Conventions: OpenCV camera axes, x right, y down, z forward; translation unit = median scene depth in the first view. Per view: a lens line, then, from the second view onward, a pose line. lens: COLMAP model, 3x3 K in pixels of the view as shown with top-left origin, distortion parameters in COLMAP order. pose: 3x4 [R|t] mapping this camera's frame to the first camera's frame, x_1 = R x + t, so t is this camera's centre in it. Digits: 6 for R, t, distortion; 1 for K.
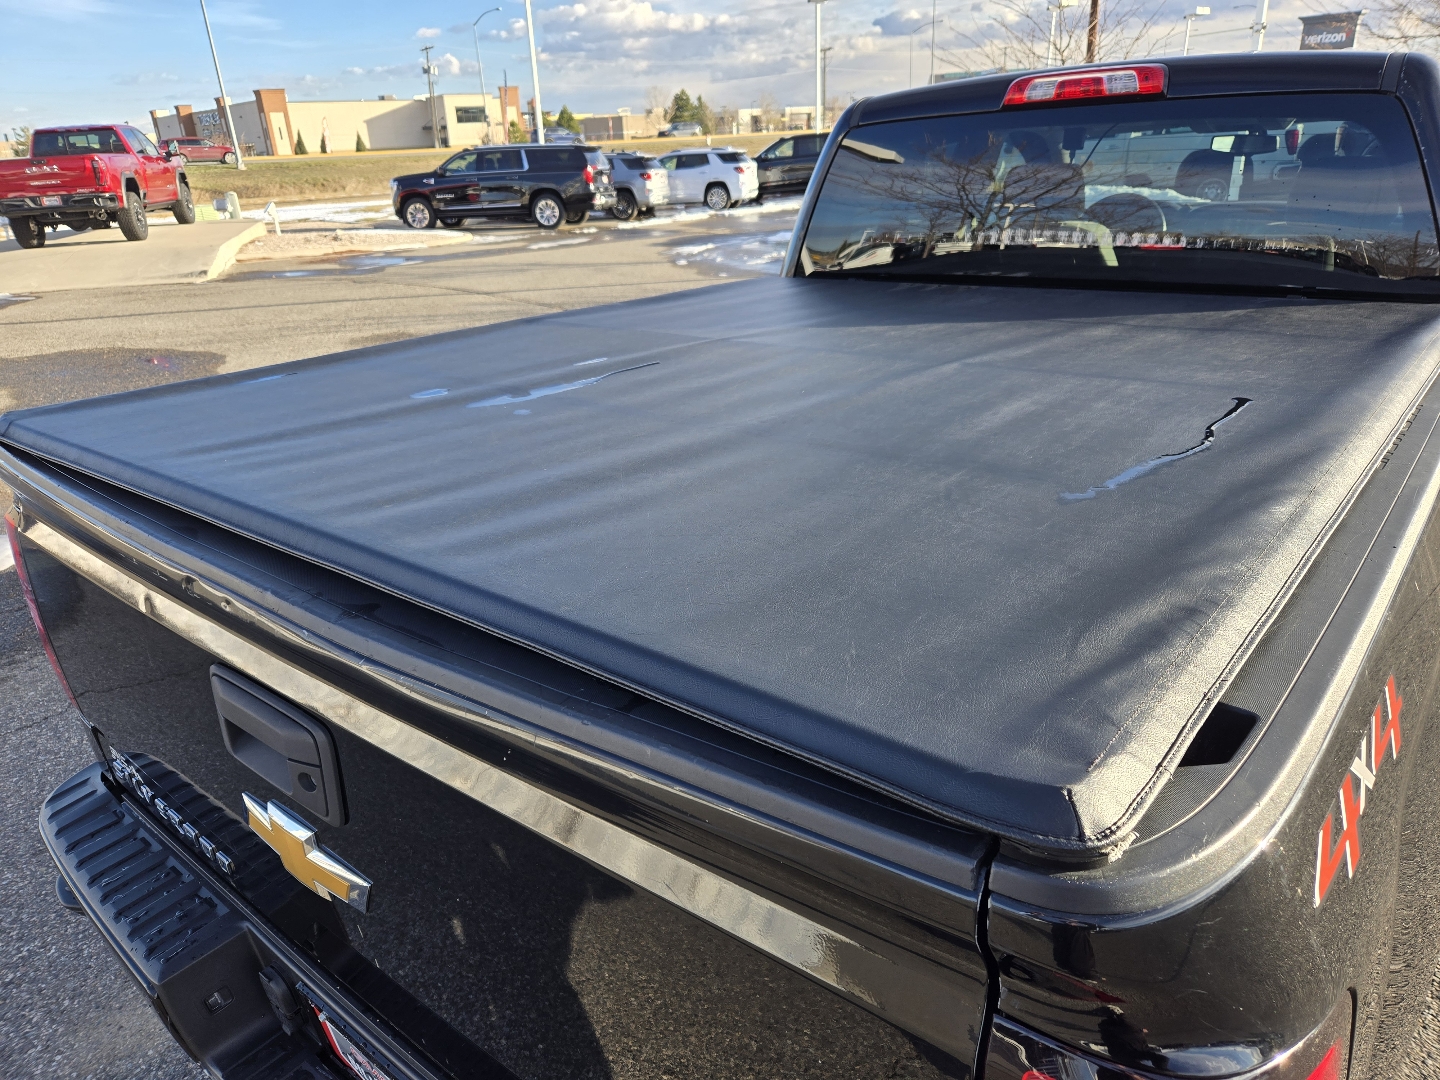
lens RADIAL K [[957.1, 0, 720.0], [0, 957.1, 540.0], [0, 0, 1]] dist [0.007529, -0.004651]
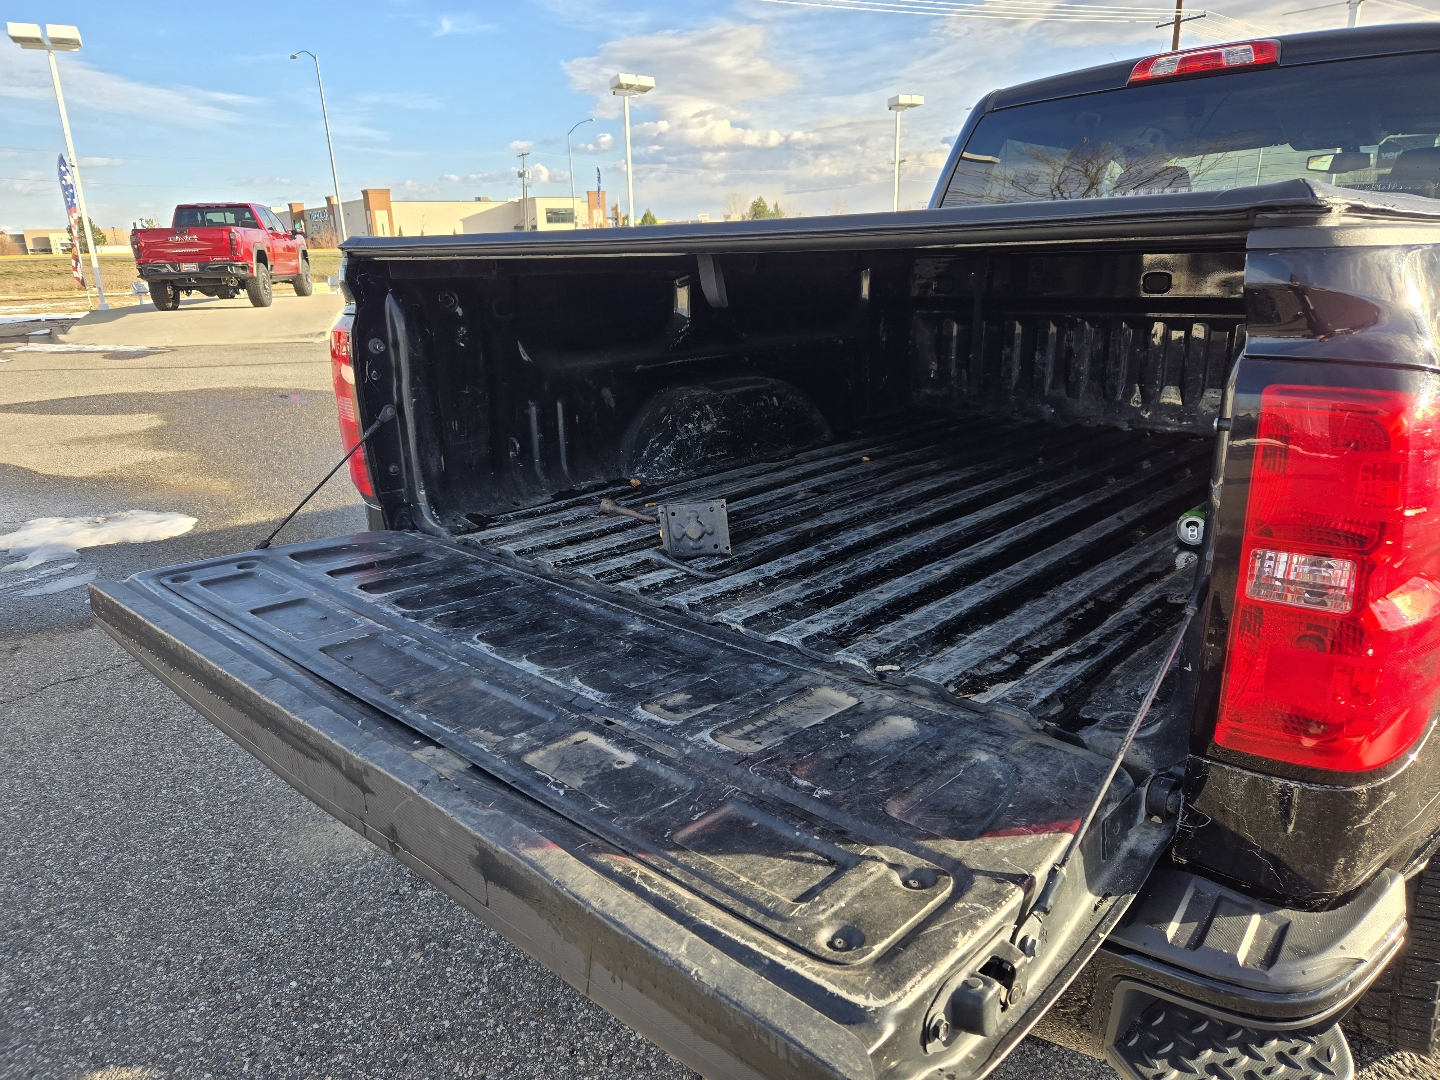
lens RADIAL K [[952.4, 0, 710.6], [0, 952.4, 534.2], [0, 0, 1]] dist [0.059777, -0.032489]
pose [[0.996758, 0.035010, -0.072439, -0.004651], [-0.042403, 0.993758, -0.103180, 0.010596], [0.068375, 0.105917, 0.992021, -0.005850]]
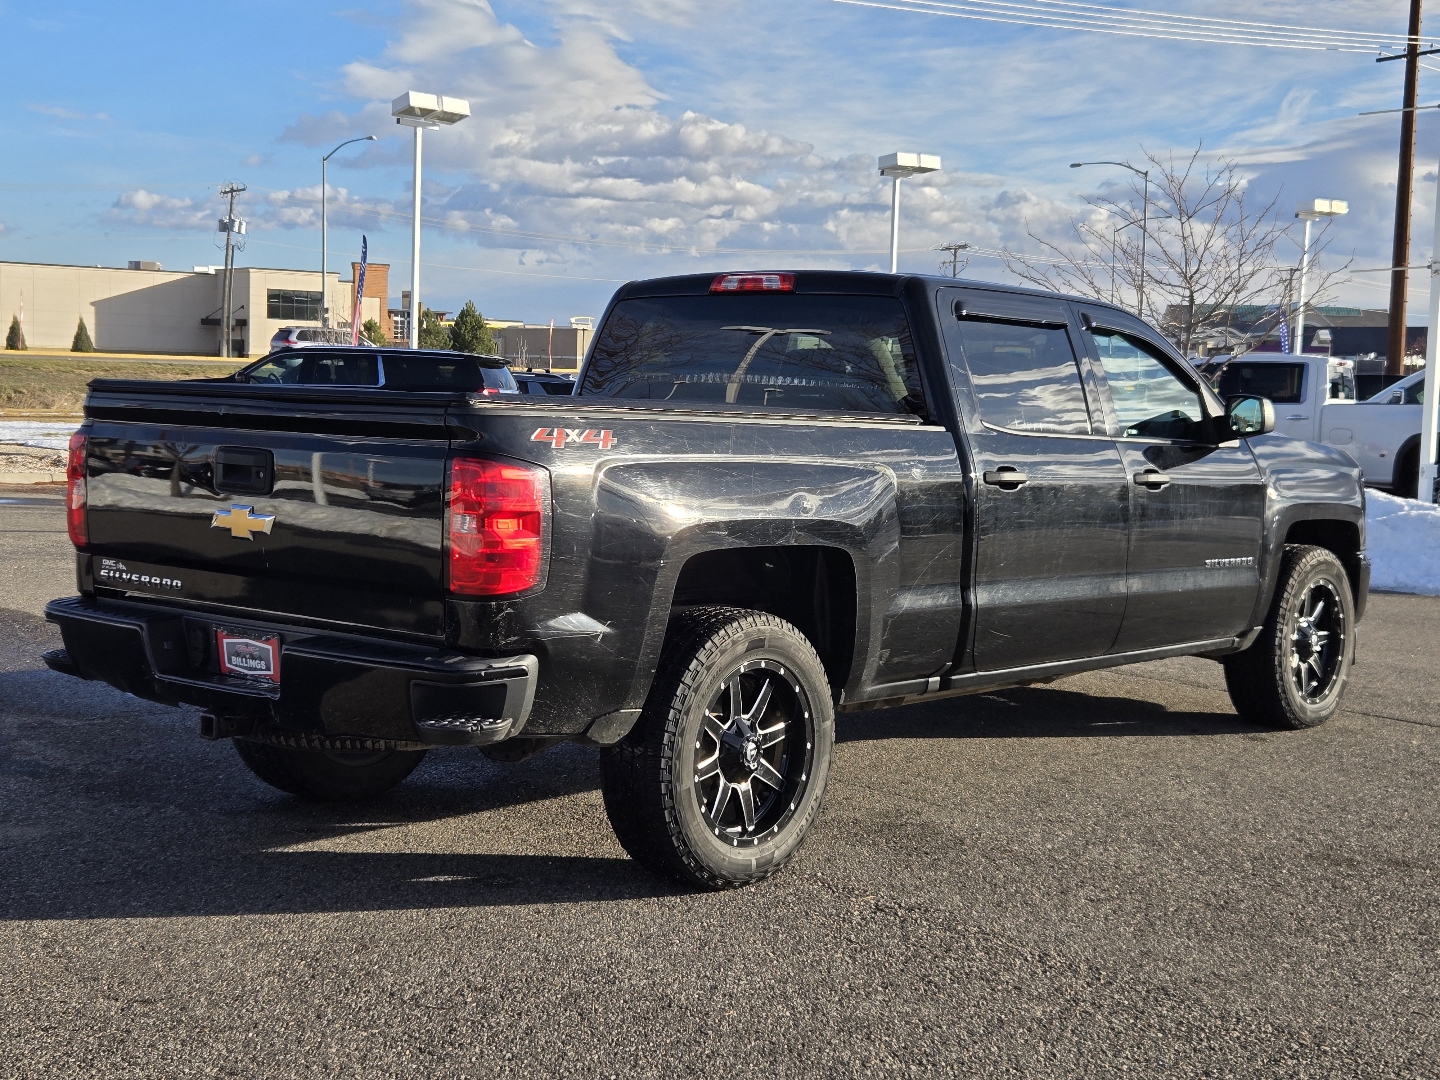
lens RADIAL K [[2070.4, 0, 720.0], [0, 2070.4, 540.0], [0, 0, 1]] dist [0.115641, -0.036907]
pose [[0.997105, 0.072363, -0.023338, 0.019957], [-0.076029, 0.945616, -0.316275, 0.042559], [-0.000818, 0.317134, 0.948381, -0.088483]]
